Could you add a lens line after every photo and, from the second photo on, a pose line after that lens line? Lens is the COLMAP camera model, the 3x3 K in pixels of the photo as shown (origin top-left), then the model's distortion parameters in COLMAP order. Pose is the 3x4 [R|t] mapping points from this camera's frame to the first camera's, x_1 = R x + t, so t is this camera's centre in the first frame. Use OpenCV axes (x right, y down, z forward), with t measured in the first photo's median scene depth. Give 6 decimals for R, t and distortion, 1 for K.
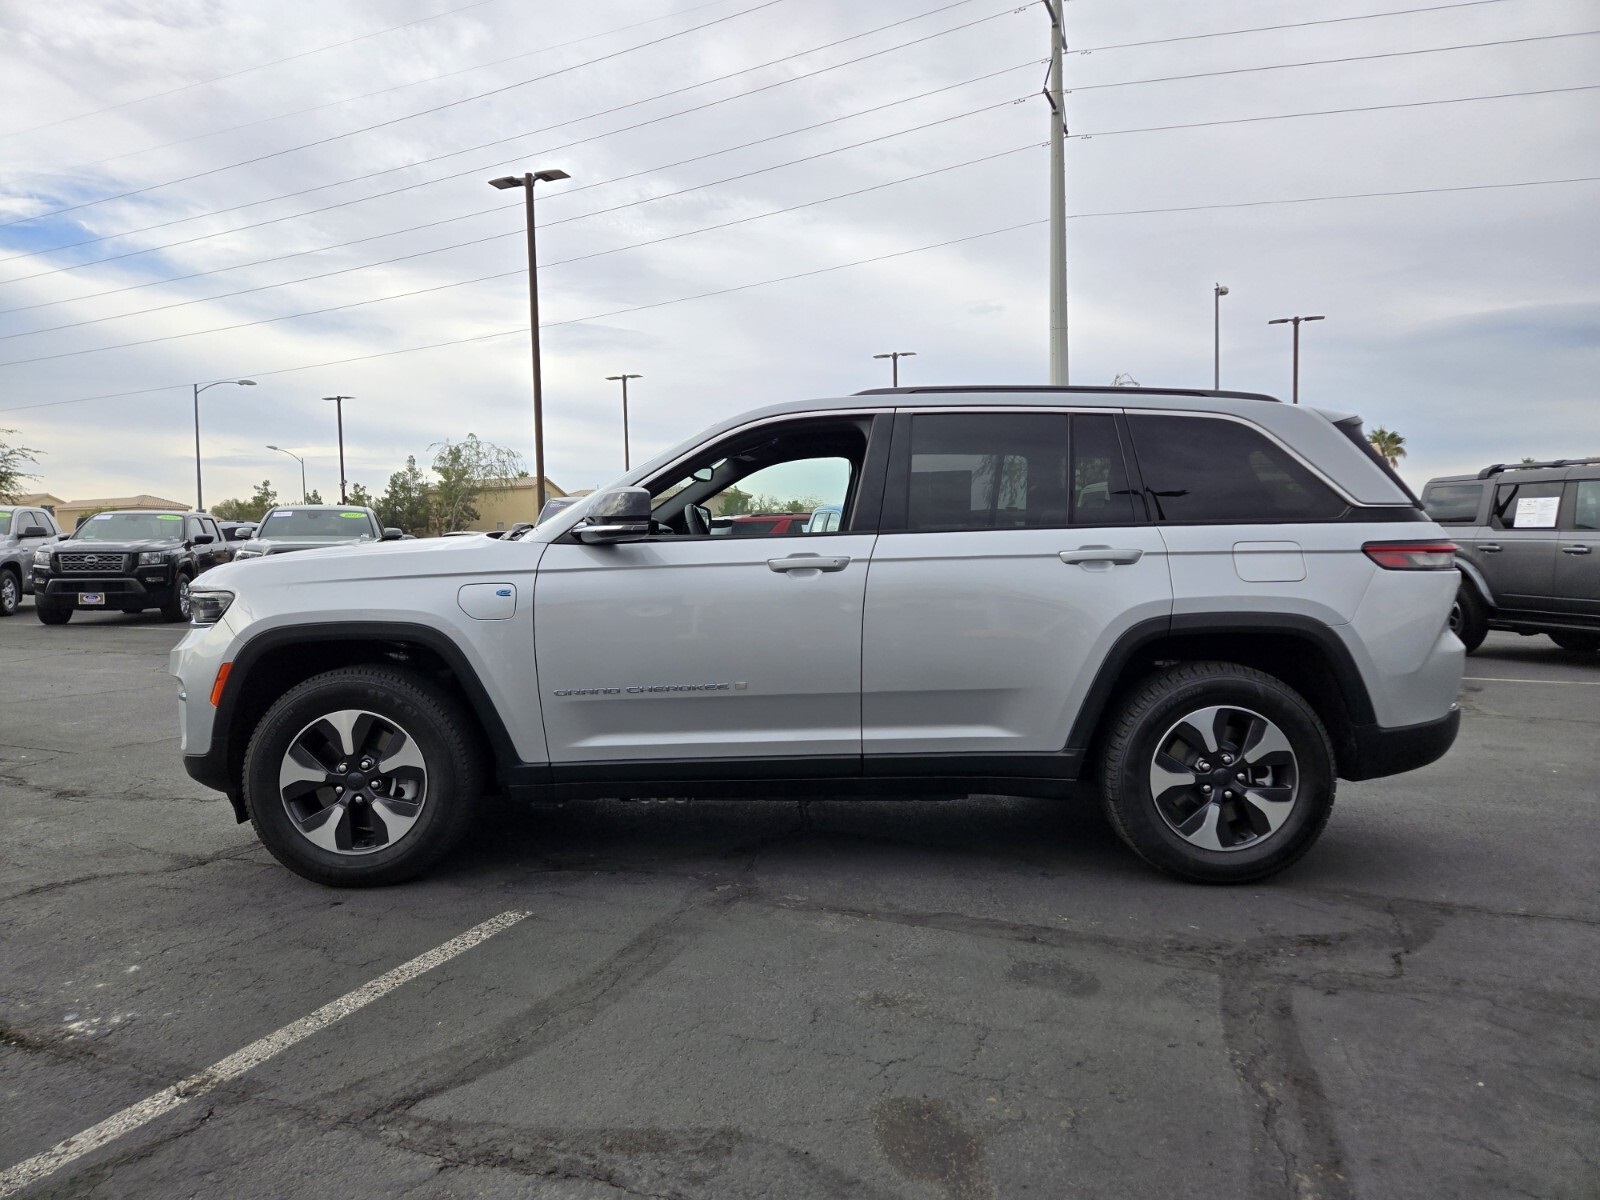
lens RADIAL K [[1085.7, 0, 798.9], [0, 1085.7, 597.8], [0, 0, 1]] dist [0.043610, -0.004468]
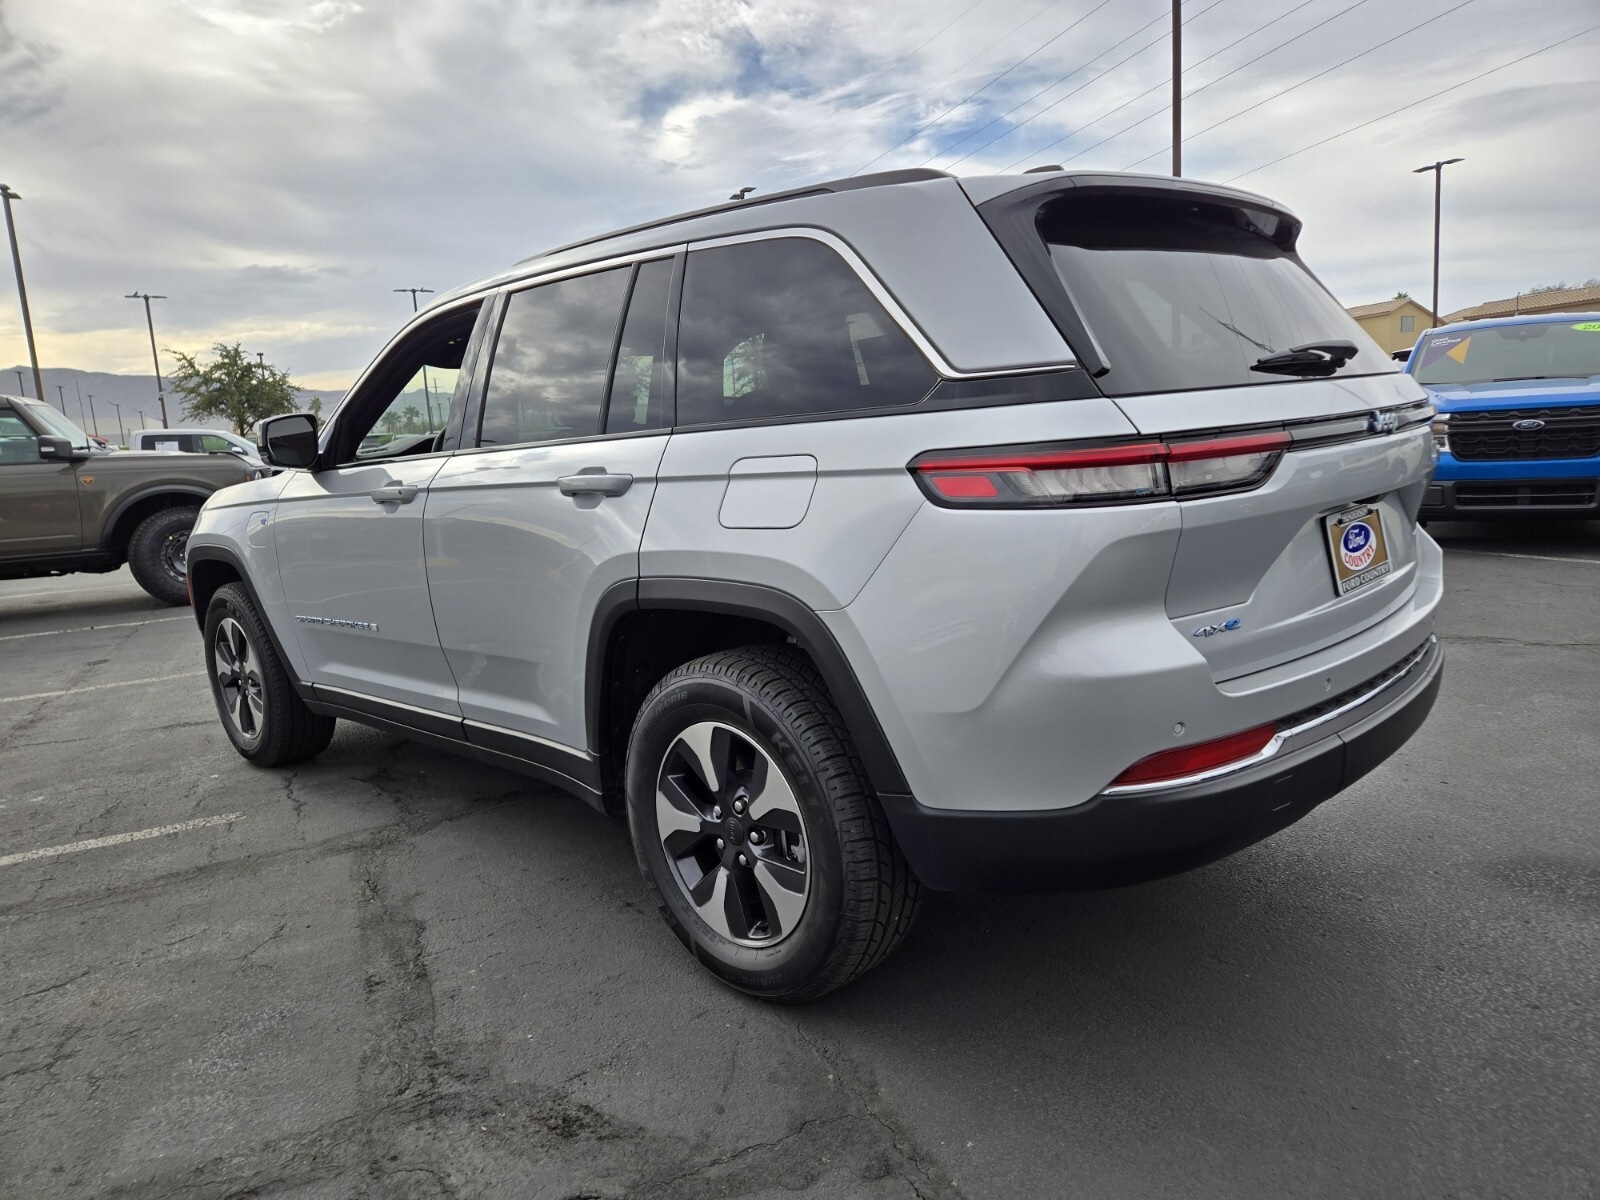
lens RADIAL K [[1085.5, 0, 803.7], [0, 1085.5, 616.4], [0, 0, 1]] dist [0.073582, -0.053809]
pose [[0.719591, 0.077235, -0.690090, 0.839737], [0.029535, 0.989491, 0.141543, -0.048471], [0.693770, -0.122235, 0.709748, 0.589432]]
